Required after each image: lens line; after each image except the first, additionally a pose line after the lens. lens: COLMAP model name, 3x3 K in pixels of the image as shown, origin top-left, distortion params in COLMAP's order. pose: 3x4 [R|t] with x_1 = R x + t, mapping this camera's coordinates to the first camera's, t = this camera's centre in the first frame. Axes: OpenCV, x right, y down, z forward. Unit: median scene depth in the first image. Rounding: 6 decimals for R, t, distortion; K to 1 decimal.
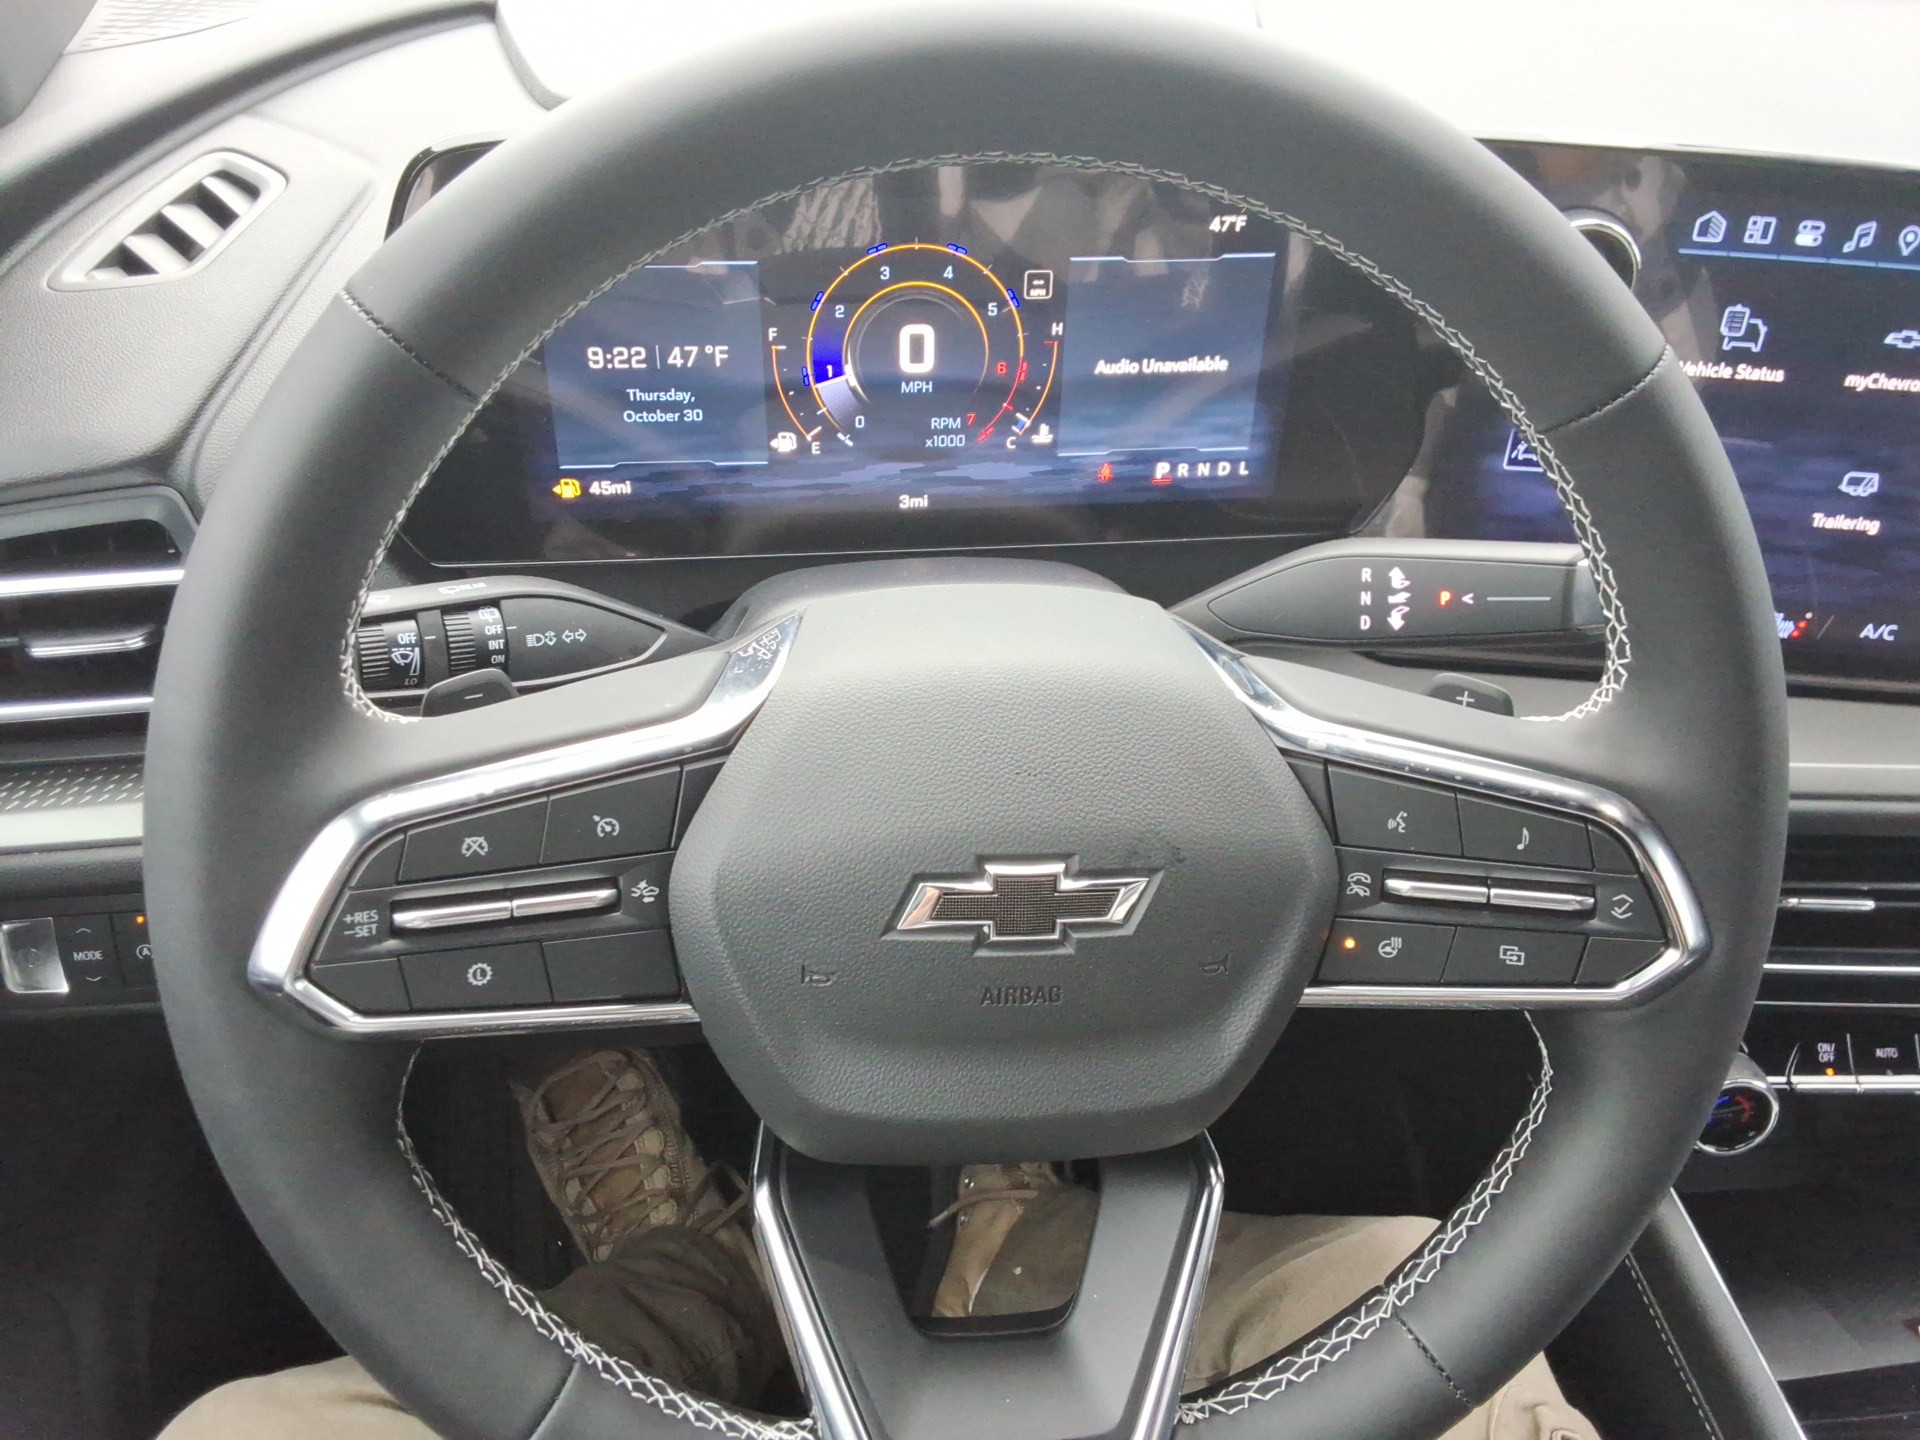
lens RADIAL K [[1559.5, 0, 964.5], [0, 1559.5, 711.9], [0, 0, 1]] dist [0.146352, -0.231060]
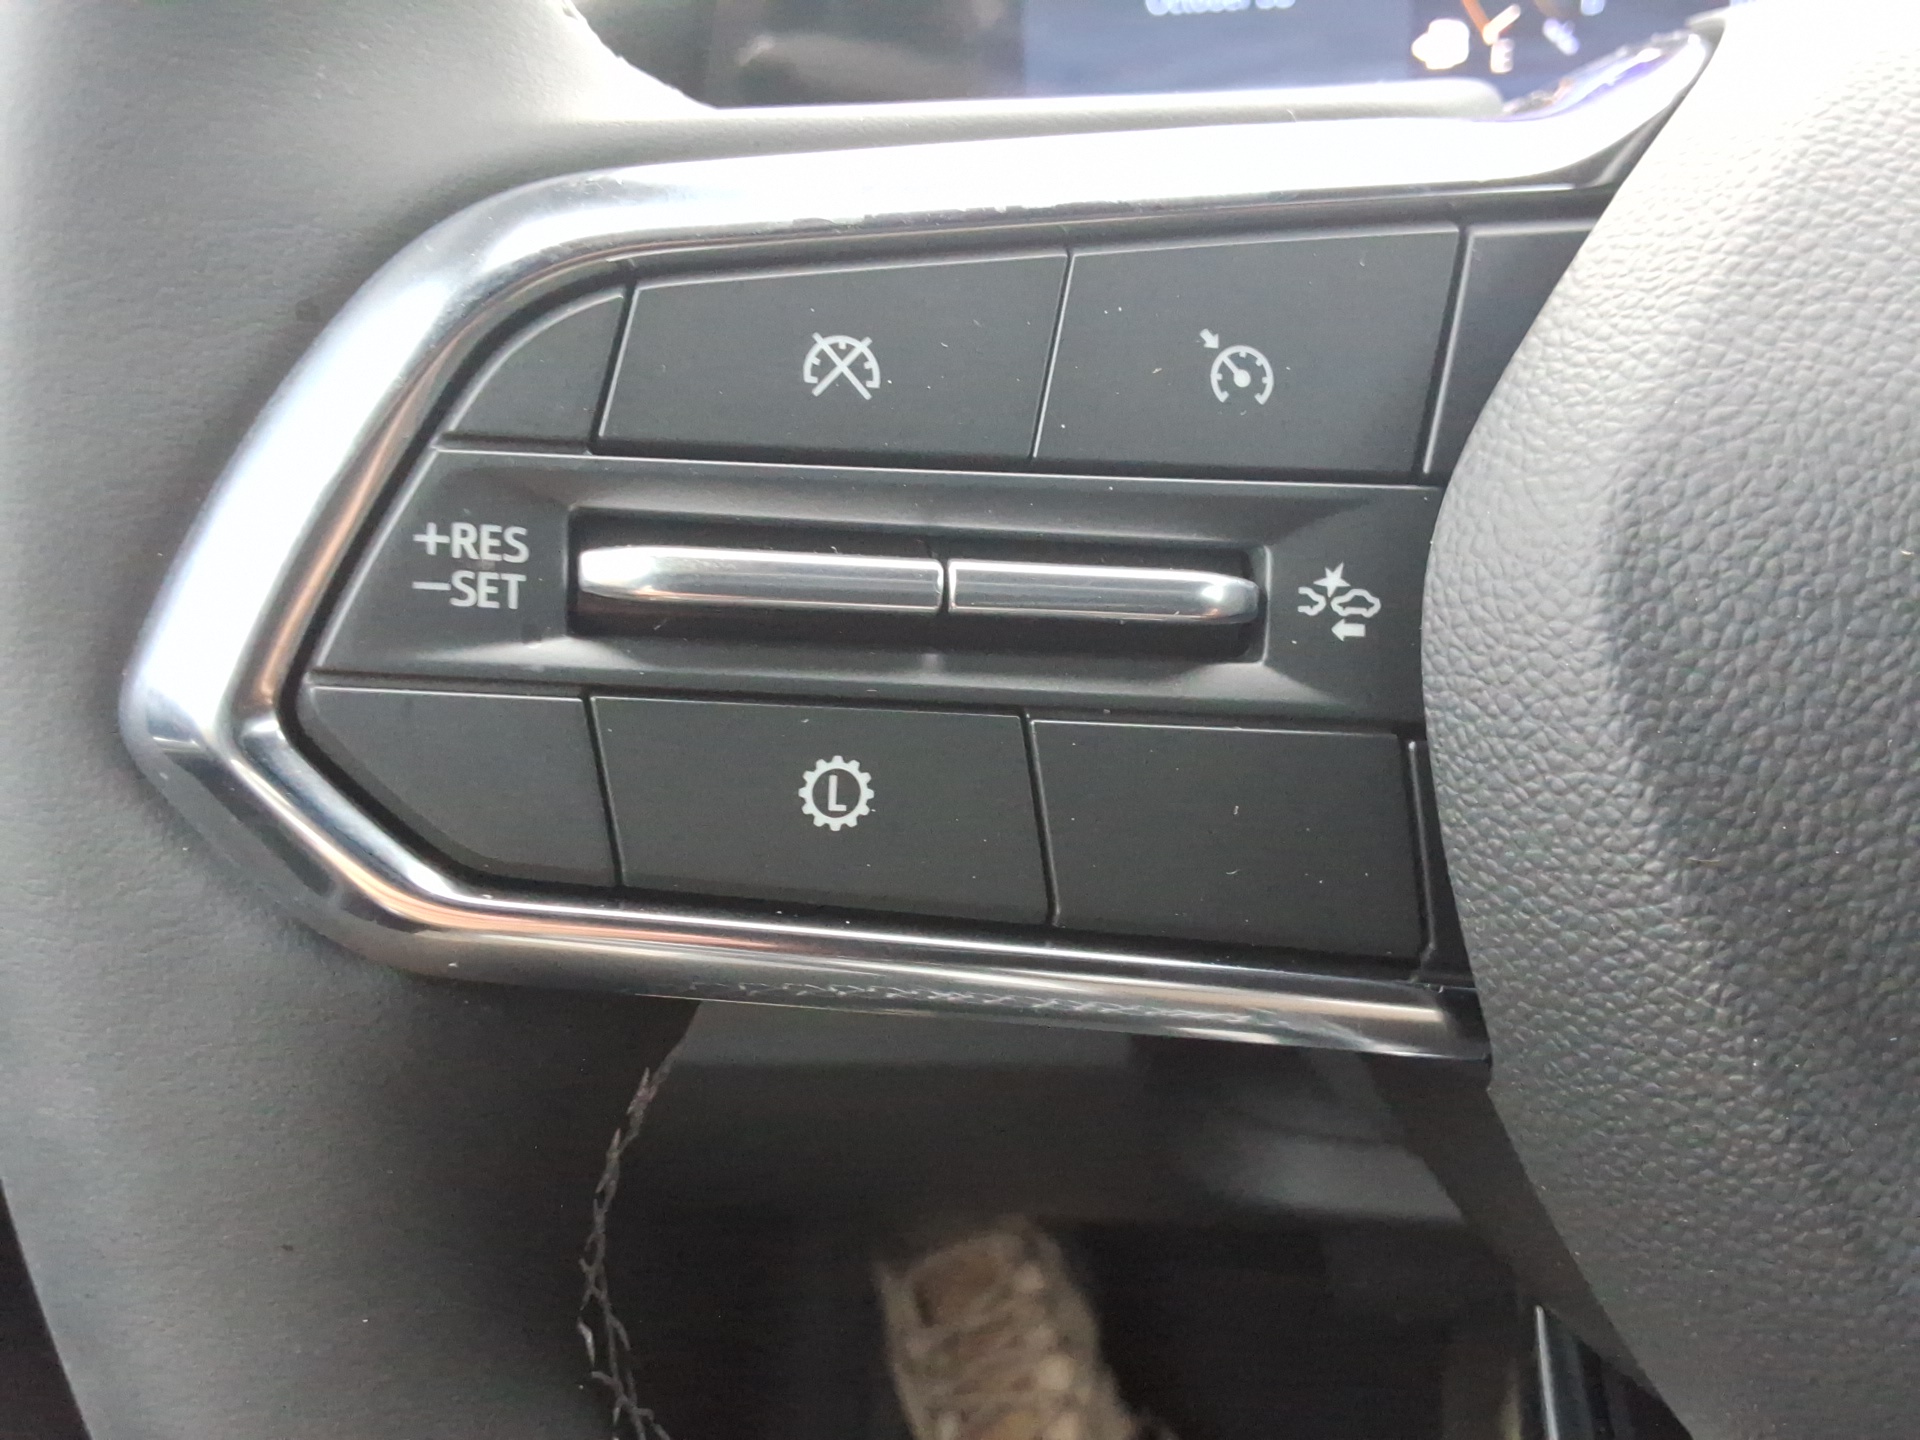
lens RADIAL K [[1559.5, 0, 964.5], [0, 1559.5, 711.9], [0, 0, 1]] dist [0.146352, -0.231060]
pose [[0.972224, 0.017552, -0.233395, -0.206657], [-0.048029, 0.990925, -0.125545, 0.183230], [0.229073, 0.133267, 0.964243, 0.694279]]
